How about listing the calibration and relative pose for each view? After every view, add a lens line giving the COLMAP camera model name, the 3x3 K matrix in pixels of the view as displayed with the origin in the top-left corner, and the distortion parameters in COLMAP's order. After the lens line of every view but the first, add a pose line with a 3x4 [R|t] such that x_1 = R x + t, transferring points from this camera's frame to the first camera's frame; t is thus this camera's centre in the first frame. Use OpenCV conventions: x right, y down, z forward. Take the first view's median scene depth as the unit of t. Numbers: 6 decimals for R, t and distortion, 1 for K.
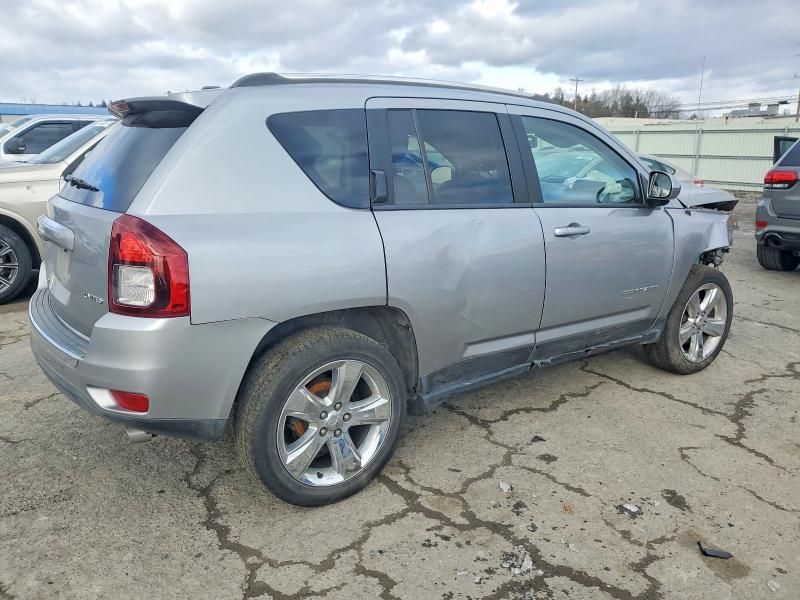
lens RADIAL K [[619.3, 0, 391.1], [0, 619.3, 299.5], [0, 0, 1]] dist [0.006266, 0.000126]
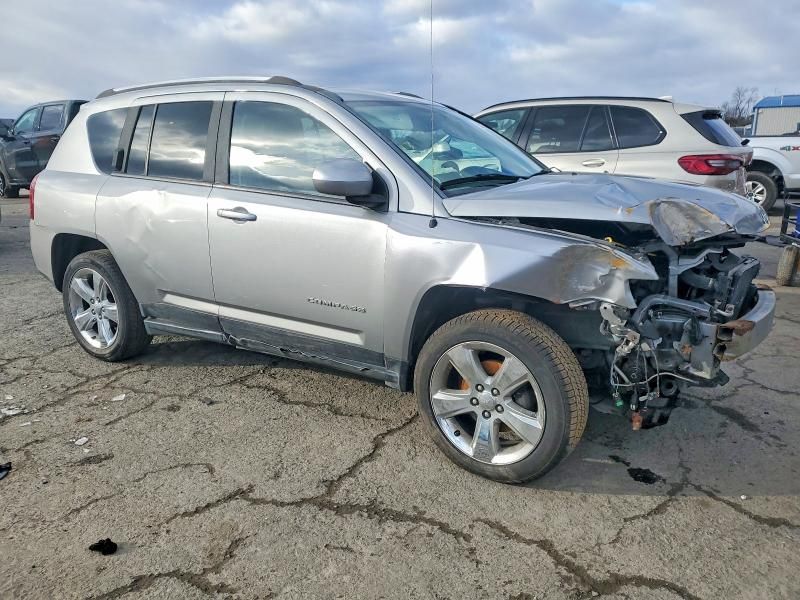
lens RADIAL K [[619.3, 0, 391.1], [0, 619.3, 299.5], [0, 0, 1]] dist [0.006266, 0.000126]
pose [[0.371130, 0.224393, -0.901061, 1.126649], [-0.204480, 0.966293, 0.156416, -0.158931], [0.905787, 0.126199, 0.404505, 0.719296]]
